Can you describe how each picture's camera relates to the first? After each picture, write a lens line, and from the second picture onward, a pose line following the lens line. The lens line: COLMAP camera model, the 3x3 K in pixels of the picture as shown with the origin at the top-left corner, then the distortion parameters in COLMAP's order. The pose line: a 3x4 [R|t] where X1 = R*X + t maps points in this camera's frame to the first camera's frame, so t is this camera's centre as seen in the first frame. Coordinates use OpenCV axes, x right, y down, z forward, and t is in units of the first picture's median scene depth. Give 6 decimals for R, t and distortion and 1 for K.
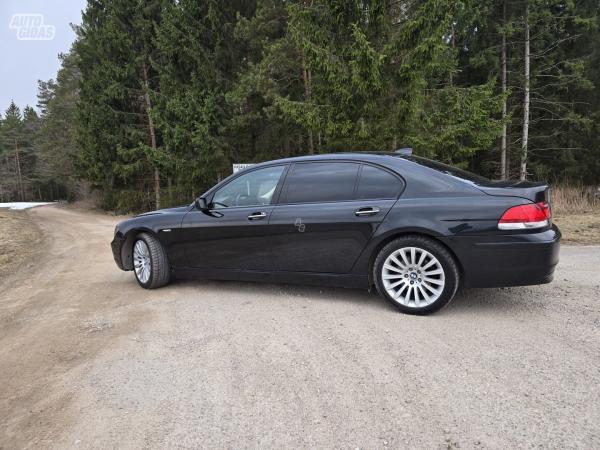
lens RADIAL K [[396.4, 0, 296.5], [0, 396.4, 226.5], [0, 0, 1]] dist [0.072758, -0.070272]
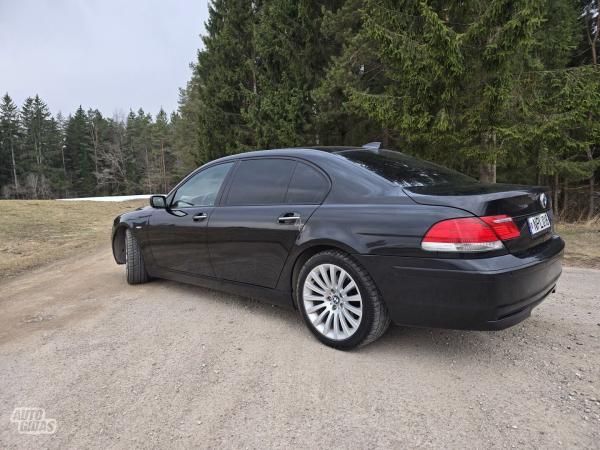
lens RADIAL K [[396.4, 0, 296.5], [0, 396.4, 226.5], [0, 0, 1]] dist [0.072758, -0.070272]
pose [[0.955951, 0.049225, -0.289368, 0.126715], [-0.047540, 0.998787, 0.012851, -0.008816], [0.289649, 0.001472, 0.957132, 0.059141]]
